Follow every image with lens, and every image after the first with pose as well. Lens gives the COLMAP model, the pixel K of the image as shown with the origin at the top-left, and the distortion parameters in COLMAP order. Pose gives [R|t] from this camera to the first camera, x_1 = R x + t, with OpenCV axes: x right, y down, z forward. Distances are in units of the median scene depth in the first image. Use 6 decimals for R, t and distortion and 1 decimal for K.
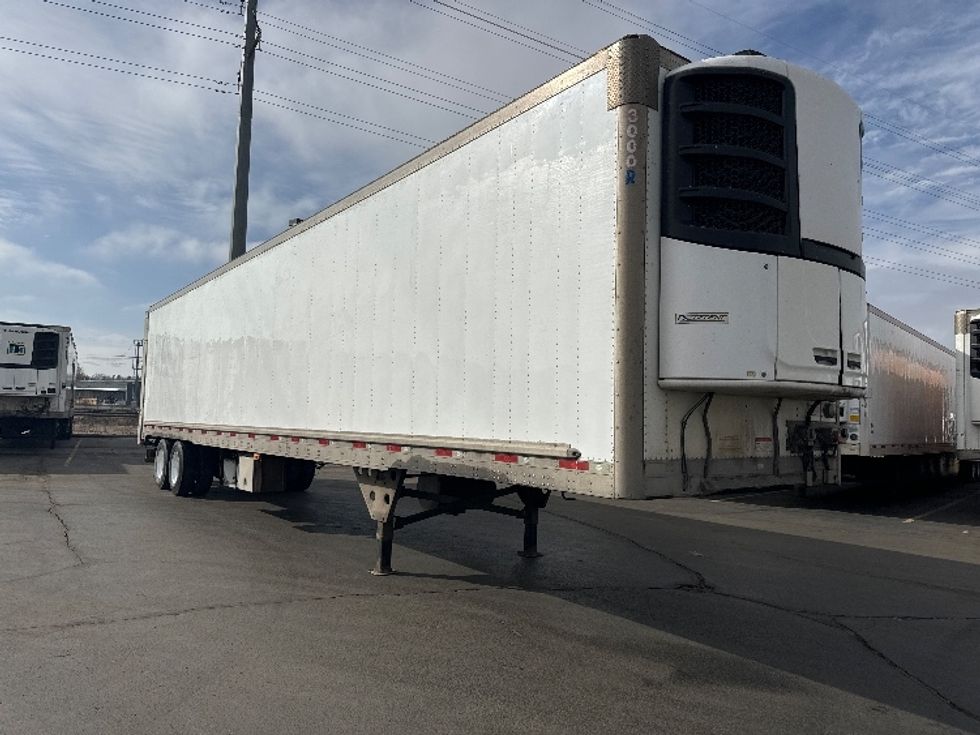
lens RADIAL K [[736.9, 0, 490.0], [0, 736.9, 367.5], [0, 0, 1]] dist [-0.003448, -0.002128]
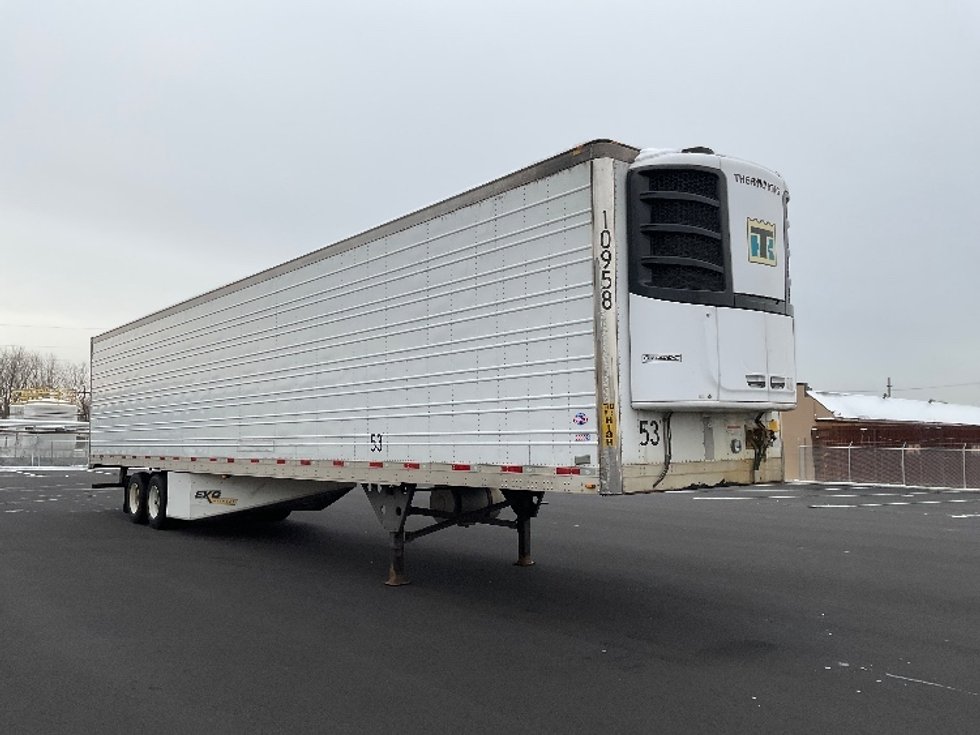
lens RADIAL K [[794.6, 0, 484.3], [0, 794.6, 391.7], [0, 0, 1]] dist [-0.007781, -0.001217]
pose [[0.998398, -0.035270, 0.044246, -0.090539], [0.035251, 0.999378, 0.001201, -0.014817], [-0.044261, 0.000360, 0.999020, -0.385635]]
